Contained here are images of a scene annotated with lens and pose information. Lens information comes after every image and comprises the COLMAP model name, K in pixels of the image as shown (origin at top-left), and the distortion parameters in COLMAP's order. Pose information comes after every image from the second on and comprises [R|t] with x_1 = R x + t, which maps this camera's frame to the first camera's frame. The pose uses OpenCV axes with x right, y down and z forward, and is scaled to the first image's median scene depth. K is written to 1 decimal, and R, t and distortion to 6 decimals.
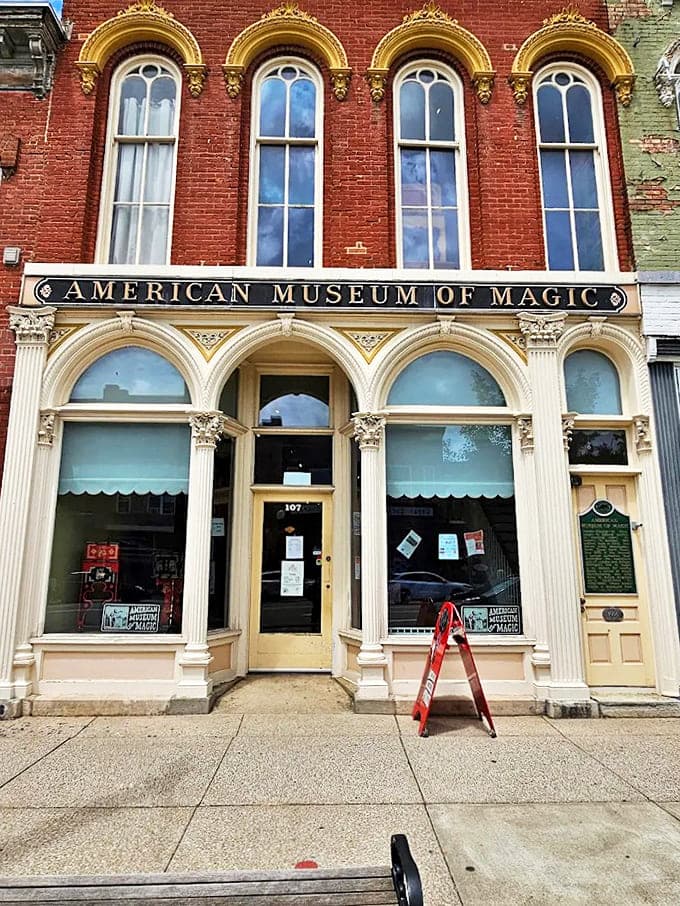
lens RADIAL K [[604.6, 0, 340.0], [0, 604.6, 453.0], [0, 0, 1]] dist [-0.029687, -0.002543]
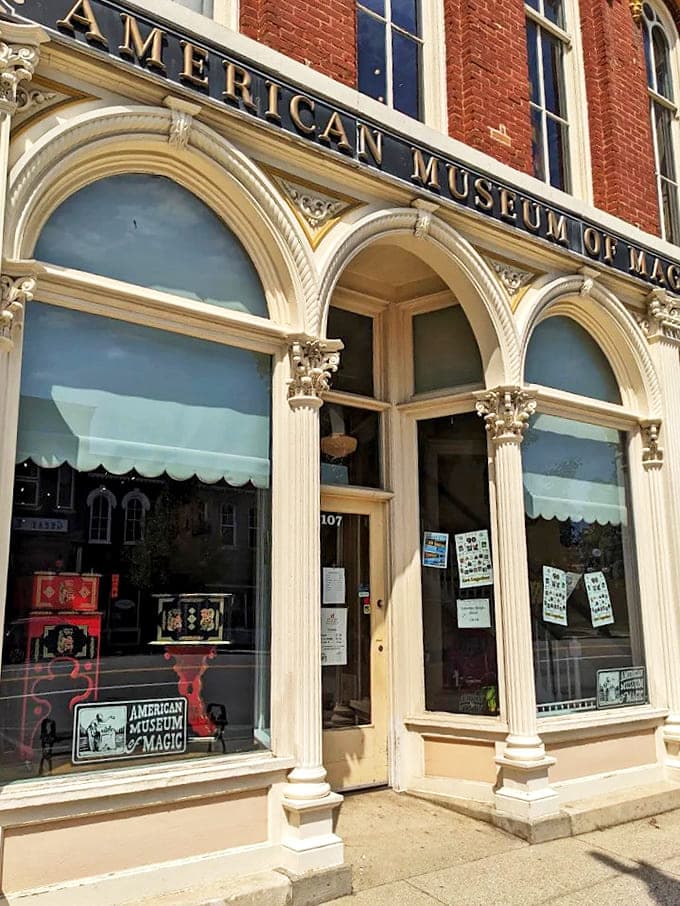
lens RADIAL K [[783.8, 0, 340.1], [0, 783.8, 478.2], [0, 0, 1]] dist [-0.000091, -0.026561]
pose [[0.817641, 0.089348, 0.568753, -0.582390], [-0.106946, 0.994262, -0.002448, 0.055011], [-0.565708, -0.058824, 0.822505, 0.388305]]
